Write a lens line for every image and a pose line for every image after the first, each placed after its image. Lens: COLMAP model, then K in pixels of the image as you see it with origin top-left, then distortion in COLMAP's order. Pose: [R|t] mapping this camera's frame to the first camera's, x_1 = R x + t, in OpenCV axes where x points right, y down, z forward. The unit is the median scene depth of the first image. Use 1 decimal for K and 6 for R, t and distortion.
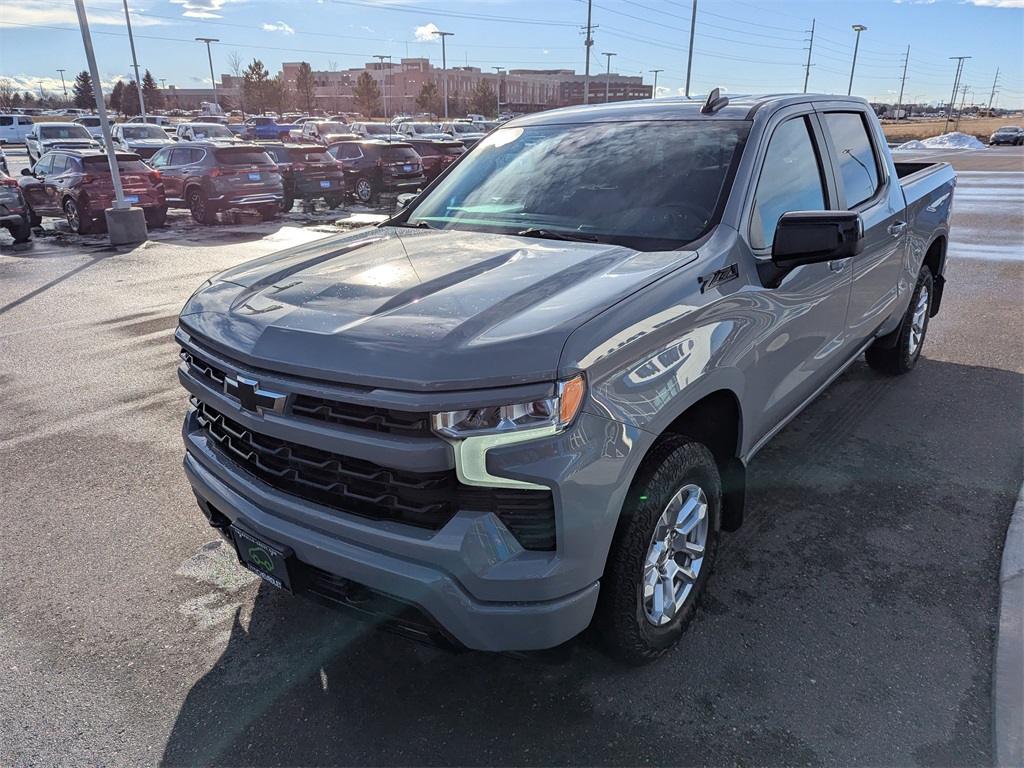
lens RADIAL K [[720.0, 0, 513.6], [0, 720.0, 386.9], [0, 0, 1]] dist [0.065571, -0.053452]
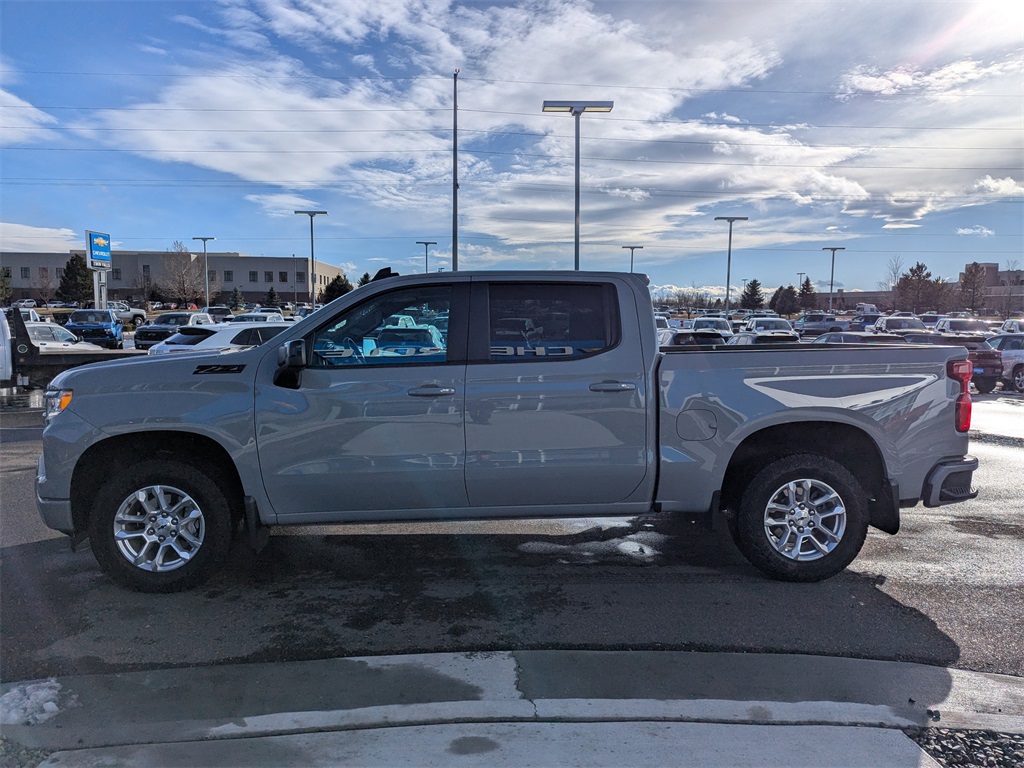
lens RADIAL K [[720.0, 0, 514.9], [0, 720.0, 385.2], [0, 0, 1]] dist [0.065571, -0.053452]
pose [[0.666143, 0.081086, -0.741403, 1.701644], [-0.269257, 0.953177, -0.137677, -0.059805], [0.695525, 0.291341, 0.656785, 0.327783]]
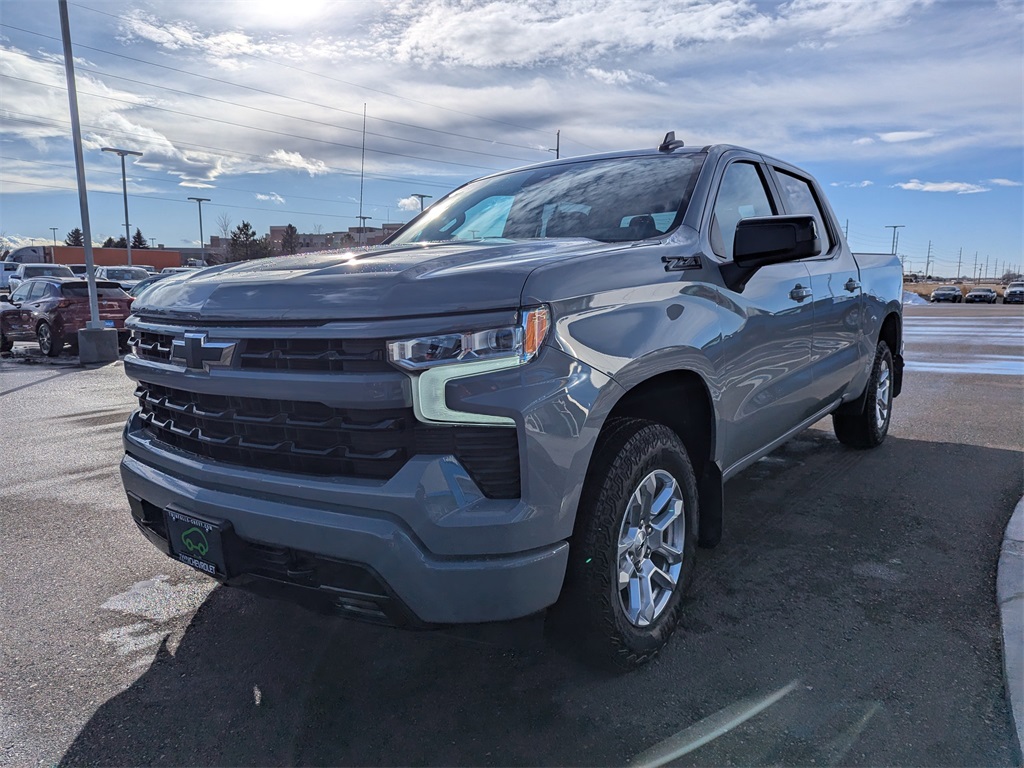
lens RADIAL K [[720.0, 0, 512.6], [0, 720.0, 386.4], [0, 0, 1]] dist [0.065571, -0.053452]
pose [[0.999353, 0.004055, 0.035748, 0.010360], [0.003324, 0.978971, -0.203970, 0.188642], [-0.035823, 0.203957, 0.978324, 0.051231]]
